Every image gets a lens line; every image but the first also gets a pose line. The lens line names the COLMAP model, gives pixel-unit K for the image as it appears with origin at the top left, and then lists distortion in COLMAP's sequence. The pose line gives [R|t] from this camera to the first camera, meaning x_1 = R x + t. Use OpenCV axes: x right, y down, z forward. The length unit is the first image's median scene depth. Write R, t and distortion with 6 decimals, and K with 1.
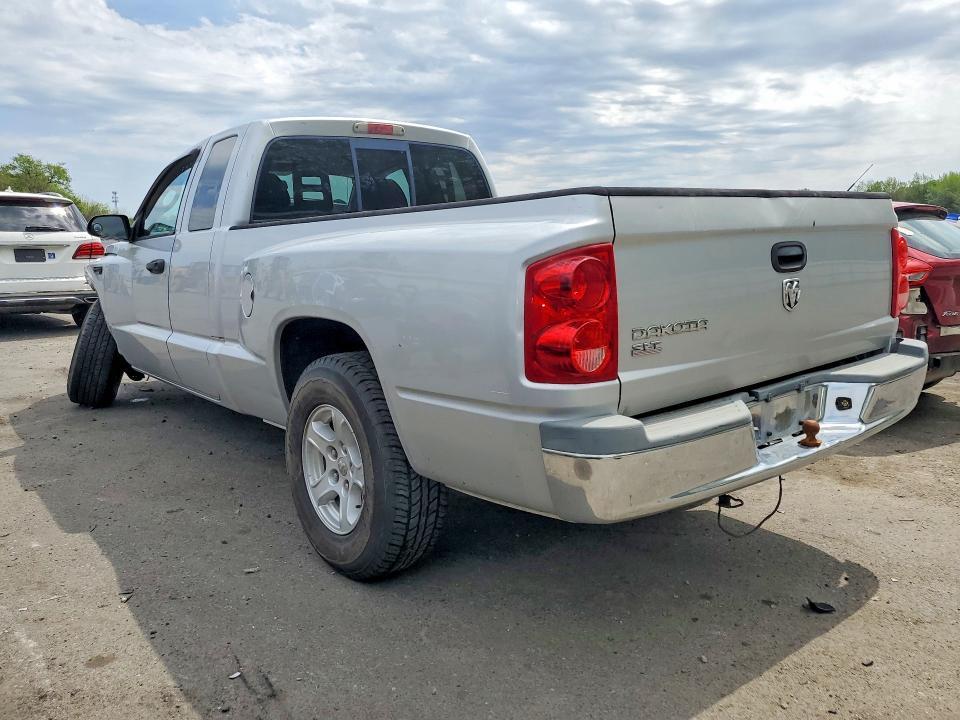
lens RADIAL K [[772.6, 0, 482.2], [0, 772.6, 362.6], [0, 0, 1]] dist [0.022333, 0.000163]
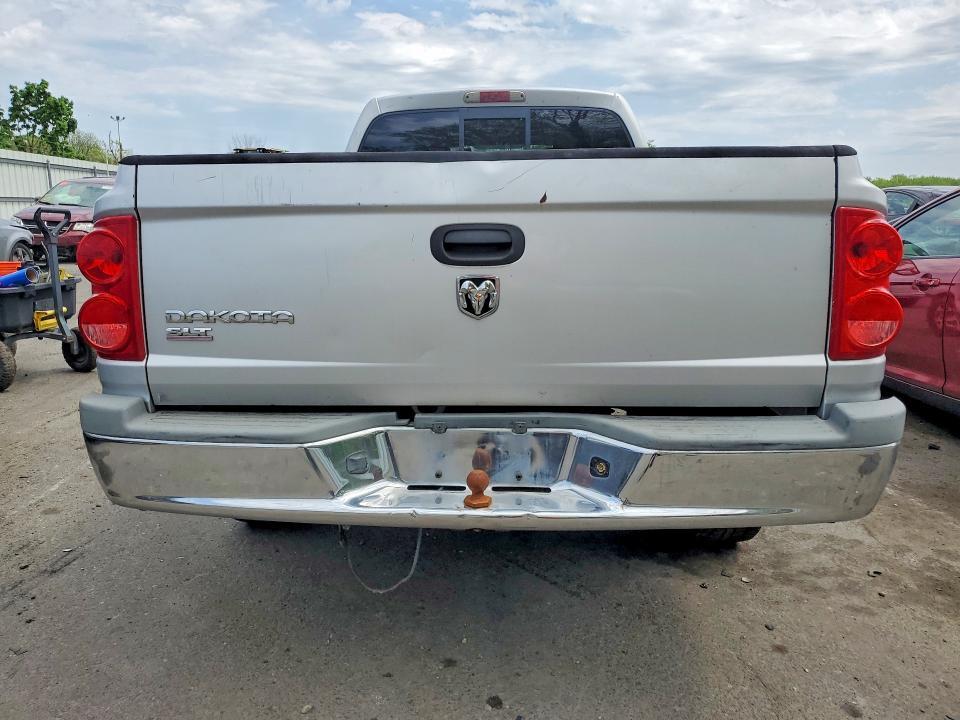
lens RADIAL K [[764.1, 0, 480.0], [0, 764.1, 360.0], [0, 0, 1]] dist [0.005624, 0.011323]
pose [[0.731439, 0.146559, -0.665971, 0.241362], [-0.123466, 0.988952, 0.082034, -0.023775], [0.670636, 0.022222, 0.741453, 0.129619]]
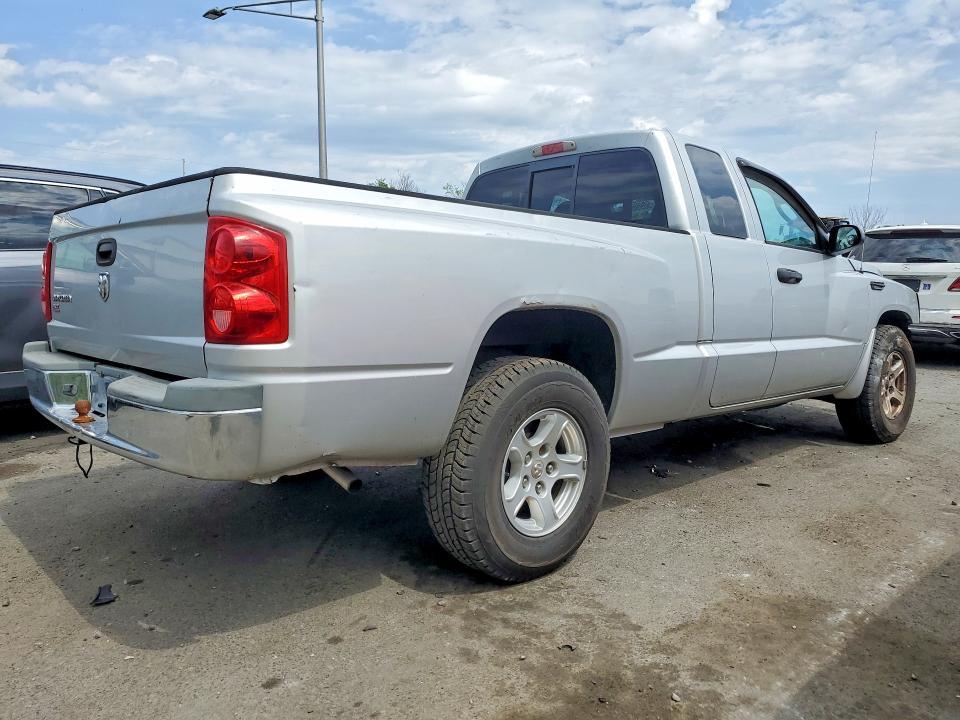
lens RADIAL K [[772.6, 0, 482.2], [0, 772.6, 362.6], [0, 0, 1]] dist [0.022333, 0.000163]
pose [[0.037382, 0.119563, -0.992123, 0.415427], [-0.175337, 0.978199, 0.111278, -0.053791], [0.983799, 0.169796, 0.057531, 0.401961]]
